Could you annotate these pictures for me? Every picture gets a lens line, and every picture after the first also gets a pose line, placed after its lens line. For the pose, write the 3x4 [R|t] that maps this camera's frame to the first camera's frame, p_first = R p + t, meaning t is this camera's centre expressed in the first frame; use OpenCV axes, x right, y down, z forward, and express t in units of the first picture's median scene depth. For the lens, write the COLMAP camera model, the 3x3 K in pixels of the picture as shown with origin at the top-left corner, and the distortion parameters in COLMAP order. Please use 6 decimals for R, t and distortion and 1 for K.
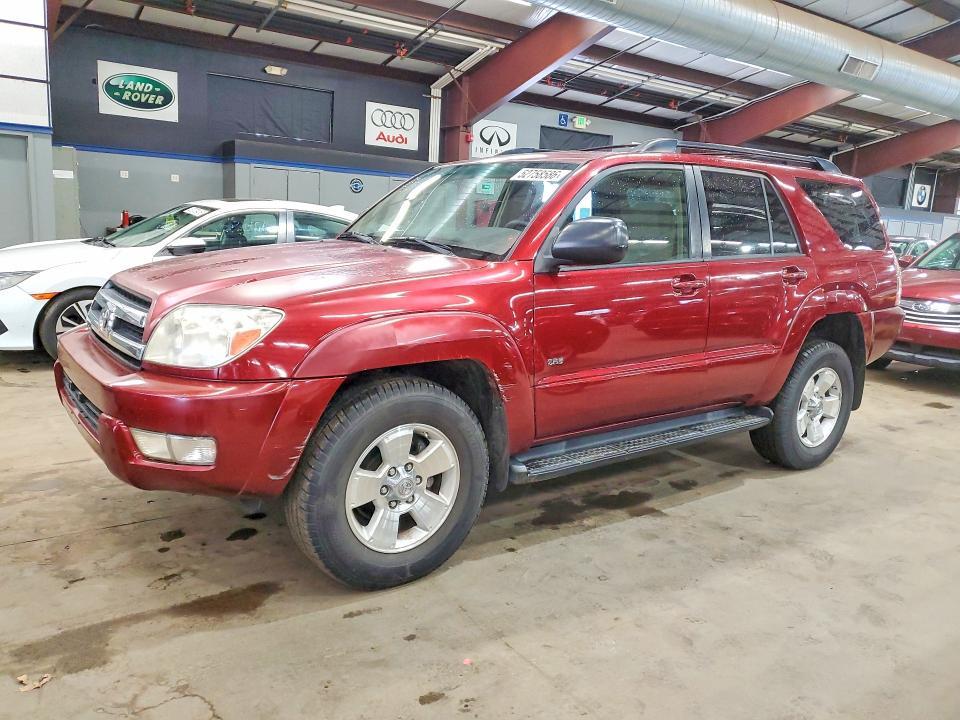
lens RADIAL K [[728.7, 0, 485.9], [0, 728.7, 363.4], [0, 0, 1]] dist [0.006405, -0.000697]
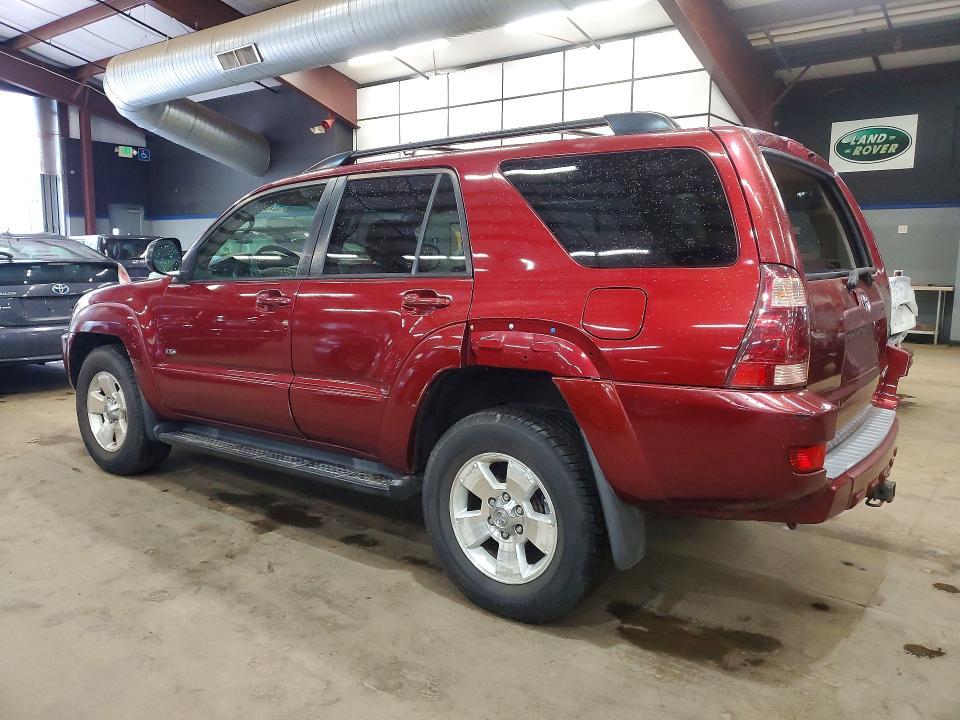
lens RADIAL K [[774.4, 0, 495.8], [0, 774.4, 356.4], [0, 0, 1]] dist [0.007587, 0.009058]
pose [[0.269517, 0.070858, -0.960385, 1.276015], [-0.176839, 0.983972, 0.022971, -0.103961], [0.946619, 0.163643, 0.277728, 0.939240]]
